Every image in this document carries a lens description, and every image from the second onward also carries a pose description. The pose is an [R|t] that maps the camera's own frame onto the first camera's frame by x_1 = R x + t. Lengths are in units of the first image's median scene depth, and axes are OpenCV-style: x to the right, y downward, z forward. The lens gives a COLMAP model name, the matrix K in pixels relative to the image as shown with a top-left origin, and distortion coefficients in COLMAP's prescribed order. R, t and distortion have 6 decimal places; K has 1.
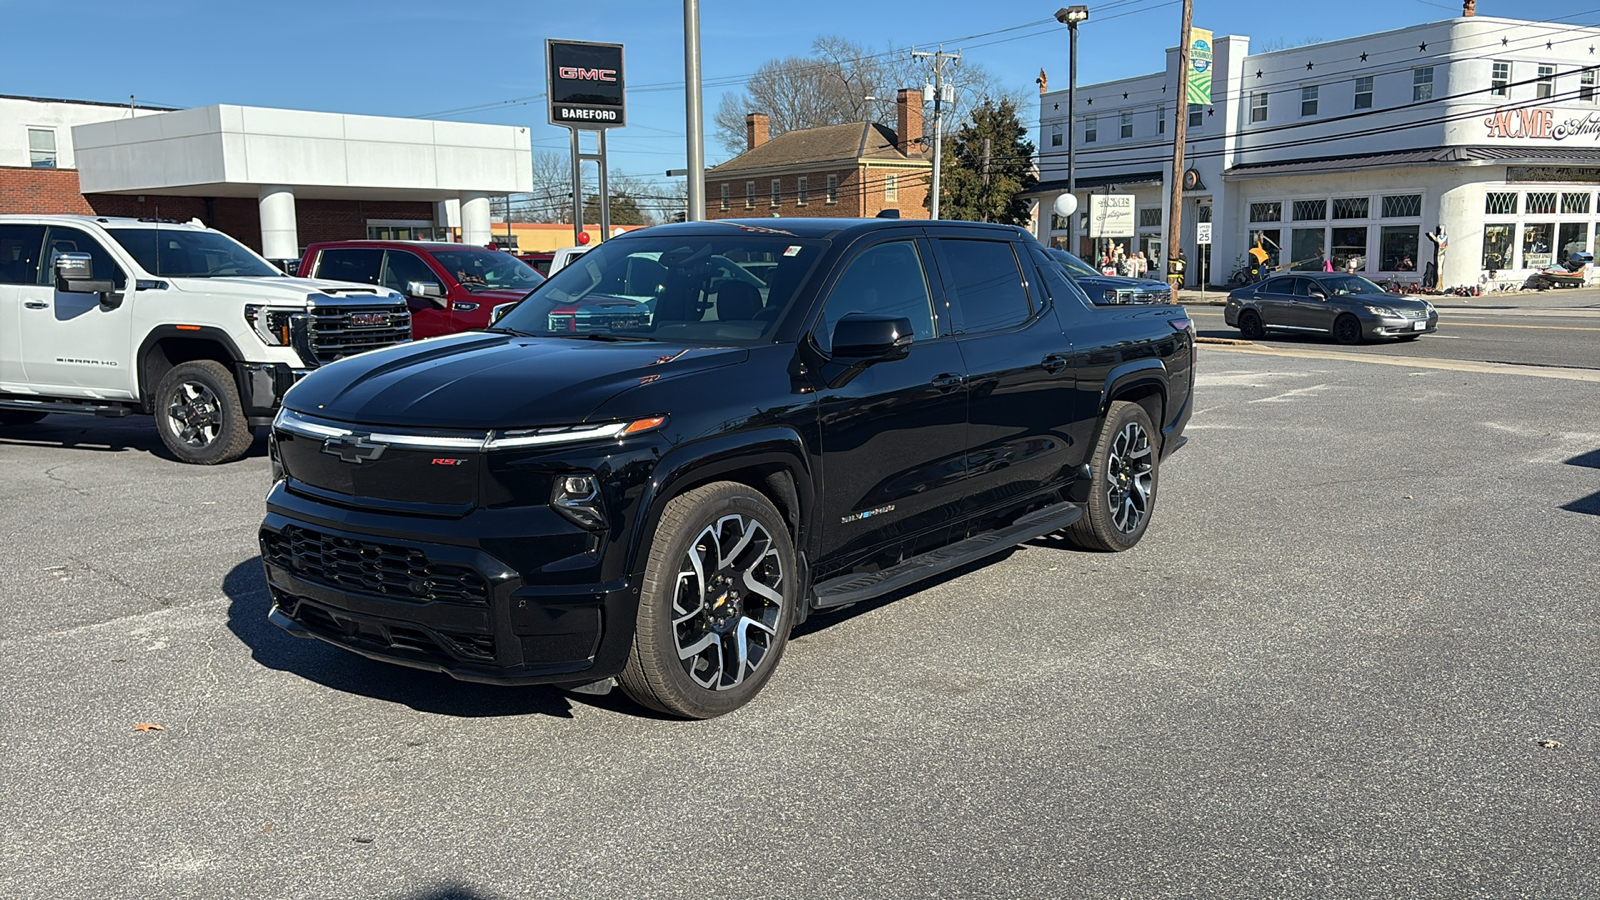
lens RADIAL K [[1317.2, 0, 800.0], [0, 1317.2, 450.0], [0, 0, 1]] dist [0.037186, -0.016095]
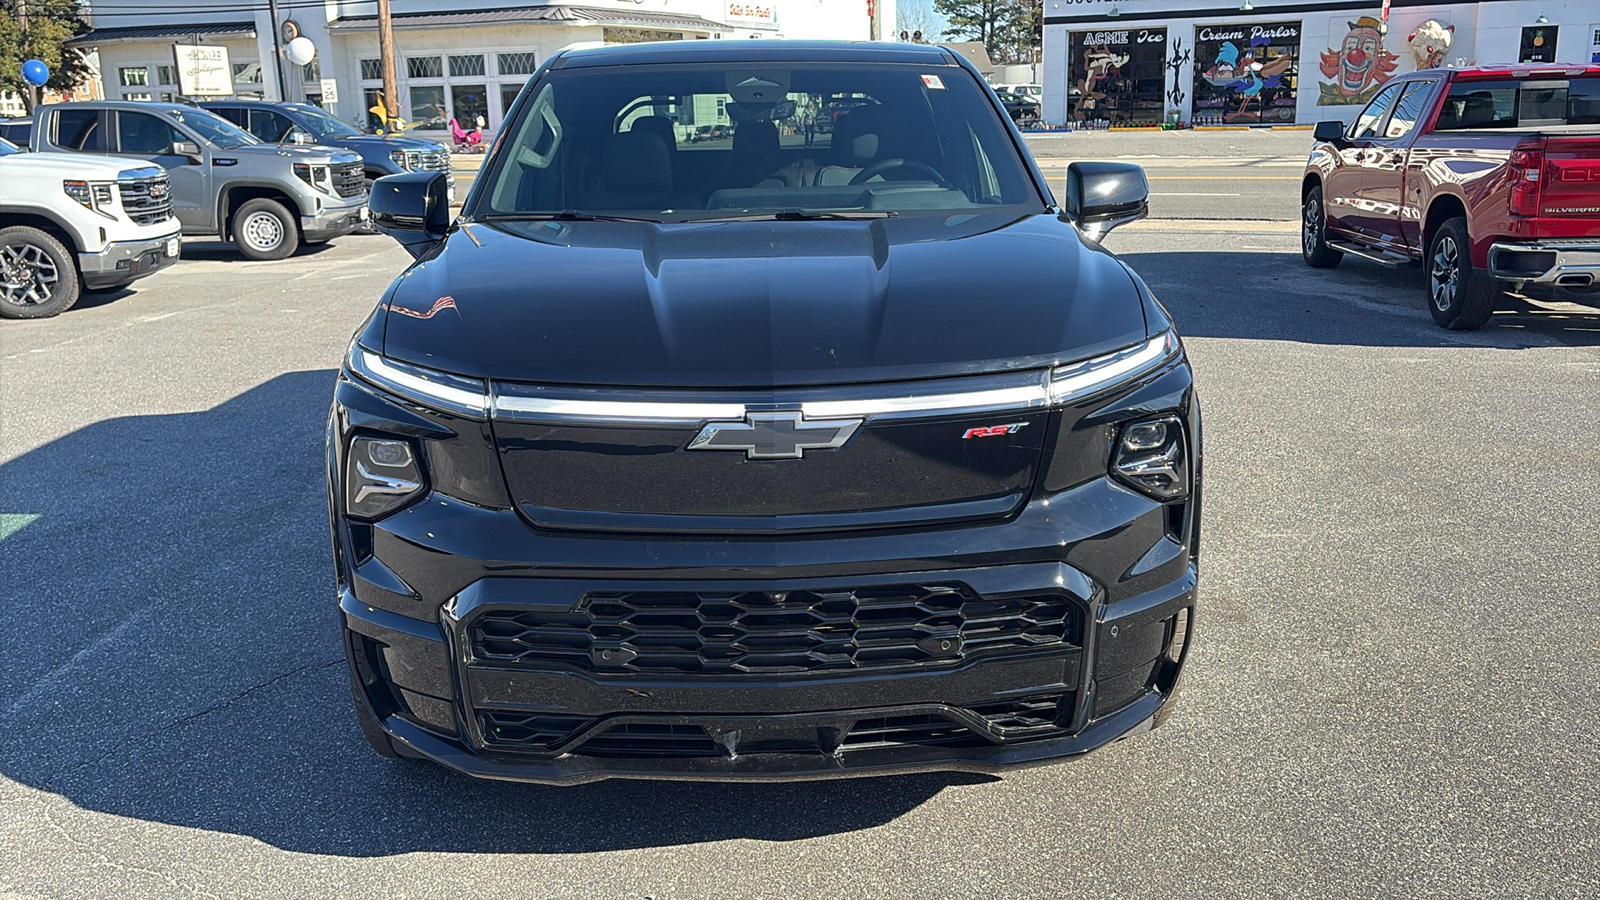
lens RADIAL K [[1364.7, 0, 782.5], [0, 1364.7, 442.7], [0, 0, 1]] dist [-0.012042, 0.051537]
pose [[0.789746, -0.153949, 0.593802, -0.246257], [0.100973, 0.987417, 0.121705, -0.024160], [-0.605066, -0.036158, 0.795354, 0.205746]]
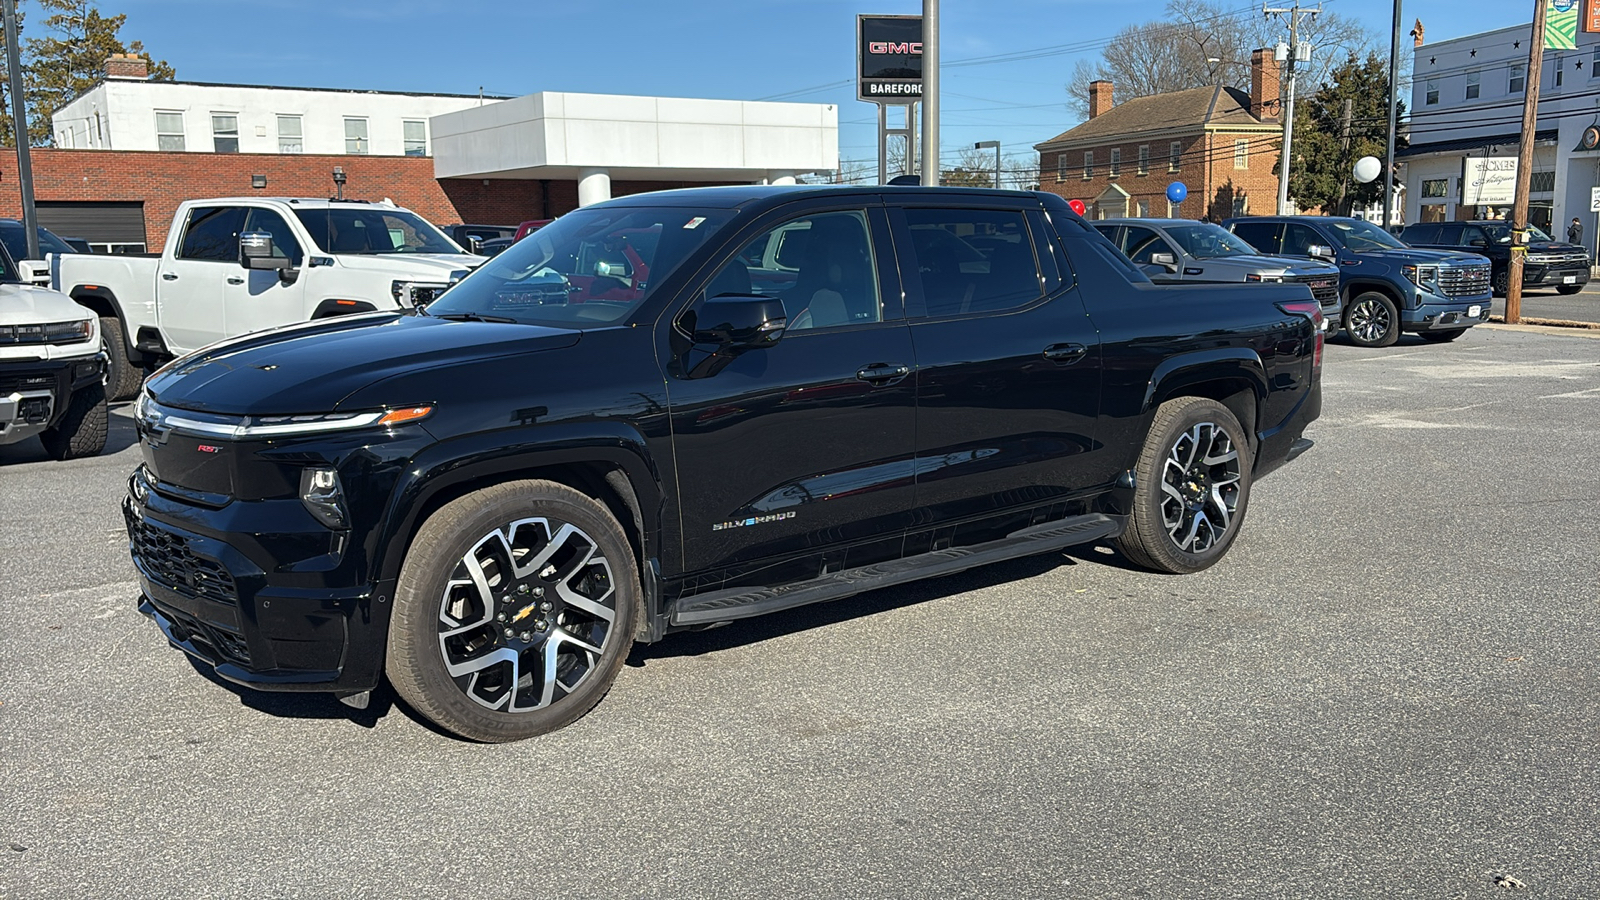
lens RADIAL K [[1317.2, 0, 800.0], [0, 1317.2, 450.0], [0, 0, 1]] dist [0.037186, -0.016095]
pose [[0.966112, 0.035503, -0.255671, 0.134966], [-0.030866, 0.999279, 0.022130, -0.008698], [0.256272, -0.013489, 0.966511, 0.069108]]
